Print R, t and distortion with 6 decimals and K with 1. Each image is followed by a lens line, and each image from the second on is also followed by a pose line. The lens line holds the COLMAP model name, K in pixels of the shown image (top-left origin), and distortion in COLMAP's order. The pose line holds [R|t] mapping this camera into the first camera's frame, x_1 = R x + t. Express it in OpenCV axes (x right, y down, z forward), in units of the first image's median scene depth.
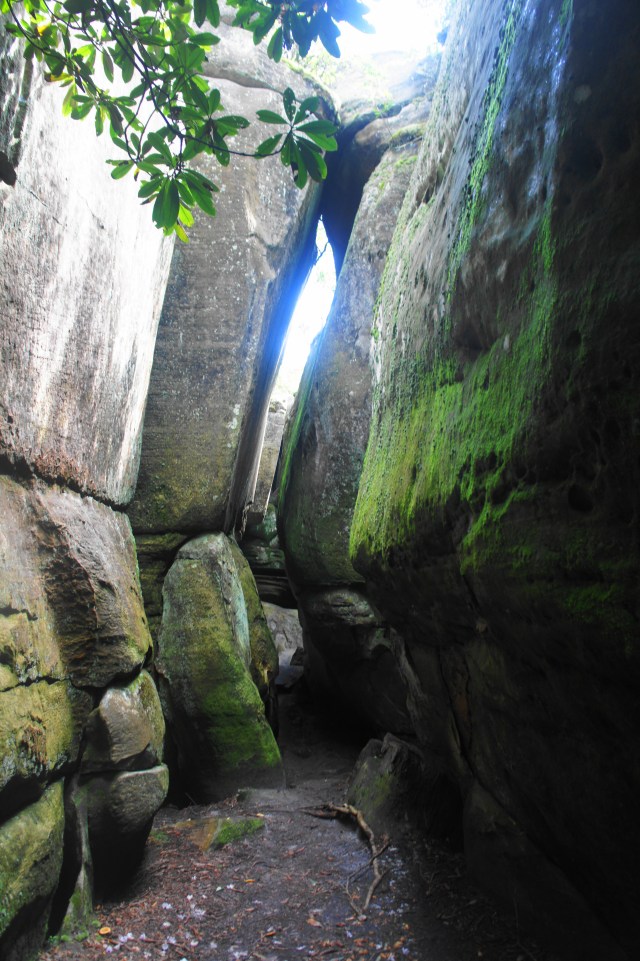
lens RADIAL K [[760.8, 0, 326.2], [0, 760.8, 480.2], [0, 0, 1]] dist [-0.158843, 0.125539]
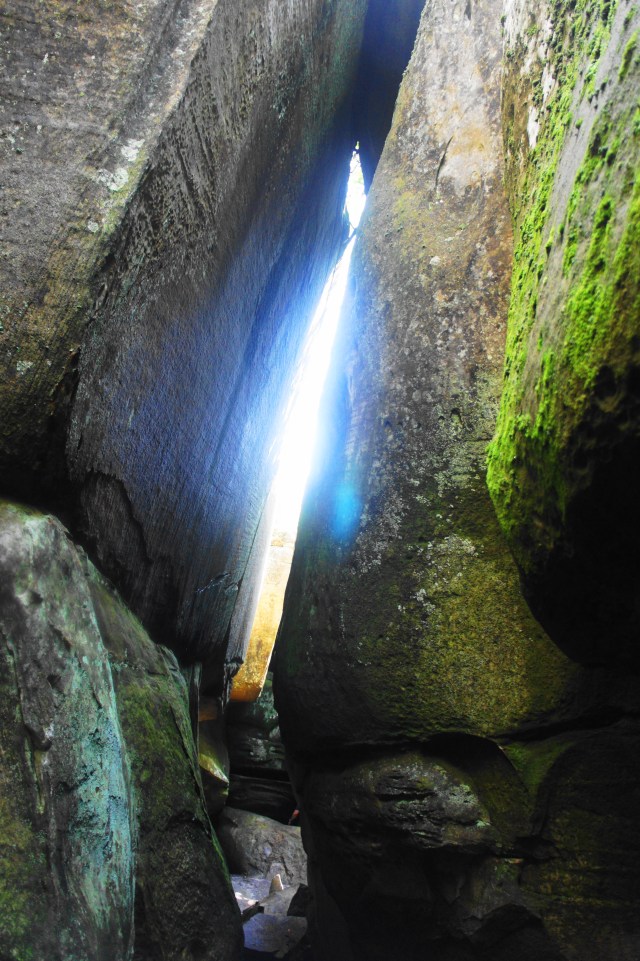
lens RADIAL K [[760.8, 0, 326.2], [0, 760.8, 480.2], [0, 0, 1]] dist [-0.158843, 0.125539]
pose [[0.999489, 0.020939, -0.024150, -0.014874], [-0.026776, 0.961124, -0.274815, 0.117427], [0.017457, 0.275321, 0.961194, 0.595692]]
